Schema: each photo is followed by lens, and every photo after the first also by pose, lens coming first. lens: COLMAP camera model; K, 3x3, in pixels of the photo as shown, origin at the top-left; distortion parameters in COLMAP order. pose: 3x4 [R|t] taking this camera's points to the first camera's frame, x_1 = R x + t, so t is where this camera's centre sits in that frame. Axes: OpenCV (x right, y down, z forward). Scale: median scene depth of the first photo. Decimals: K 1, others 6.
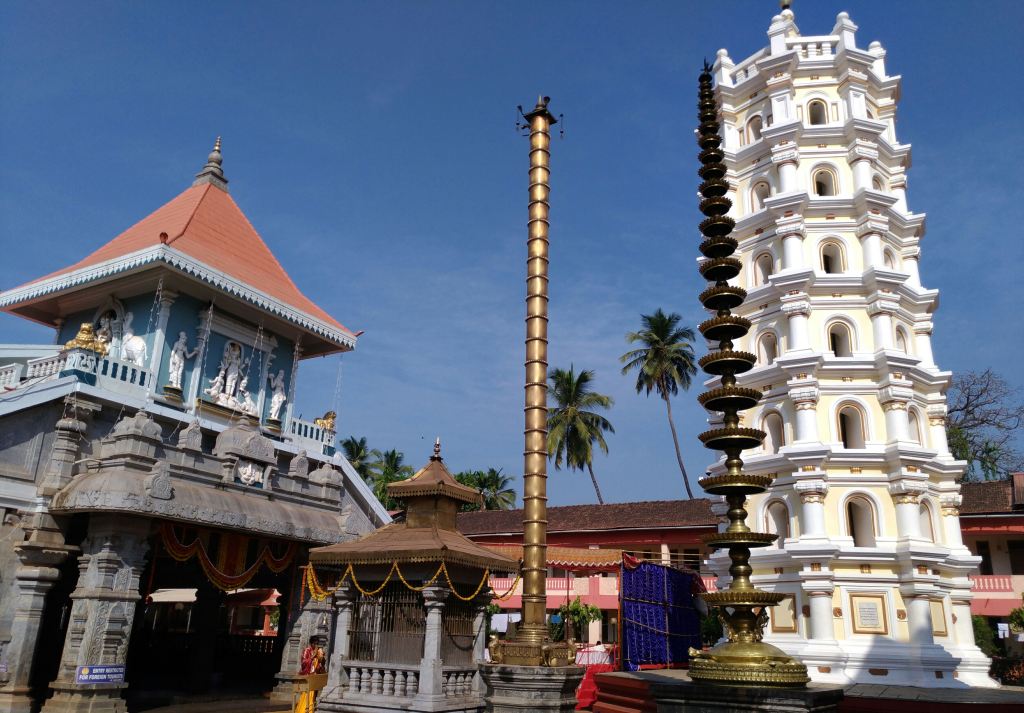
lens RADIAL K [[791.4, 0, 513.9], [0, 791.4, 399.3], [0, 0, 1]] dist [-0.011368, 0.062456]
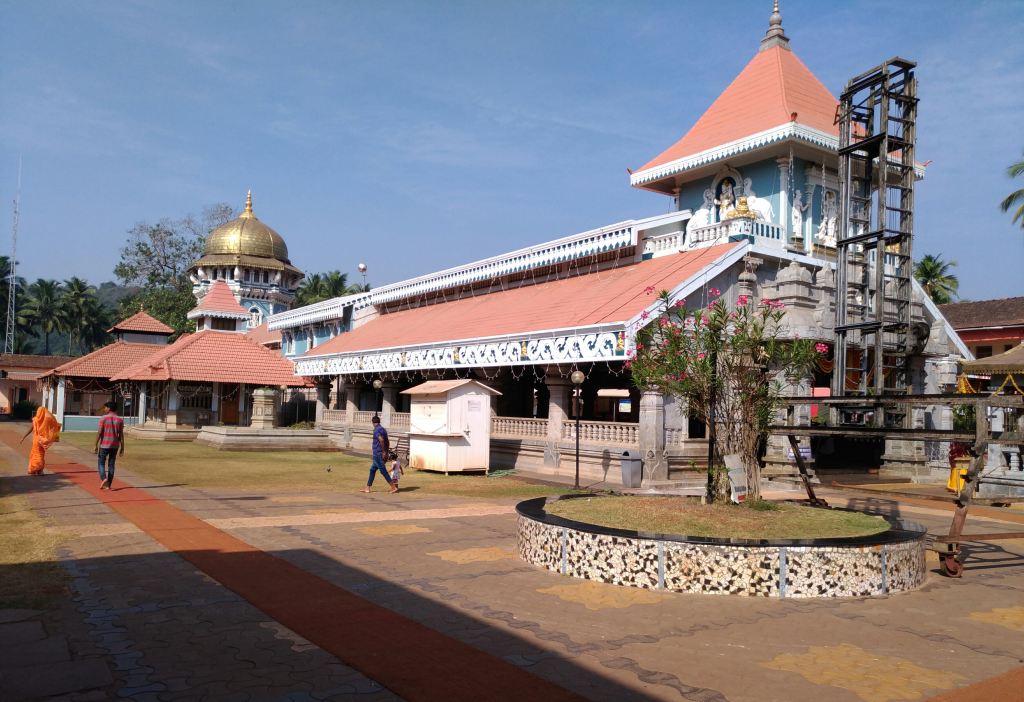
lens RADIAL K [[801.5, 0, 513.6], [0, 801.5, 385.0], [0, 0, 1]] dist [0.006281, 0.003816]
pose [[0.900705, -0.018187, -0.434050, -0.063129], [0.121392, 0.969861, 0.211265, -0.024308], [0.417126, -0.242978, 0.875767, -0.078451]]
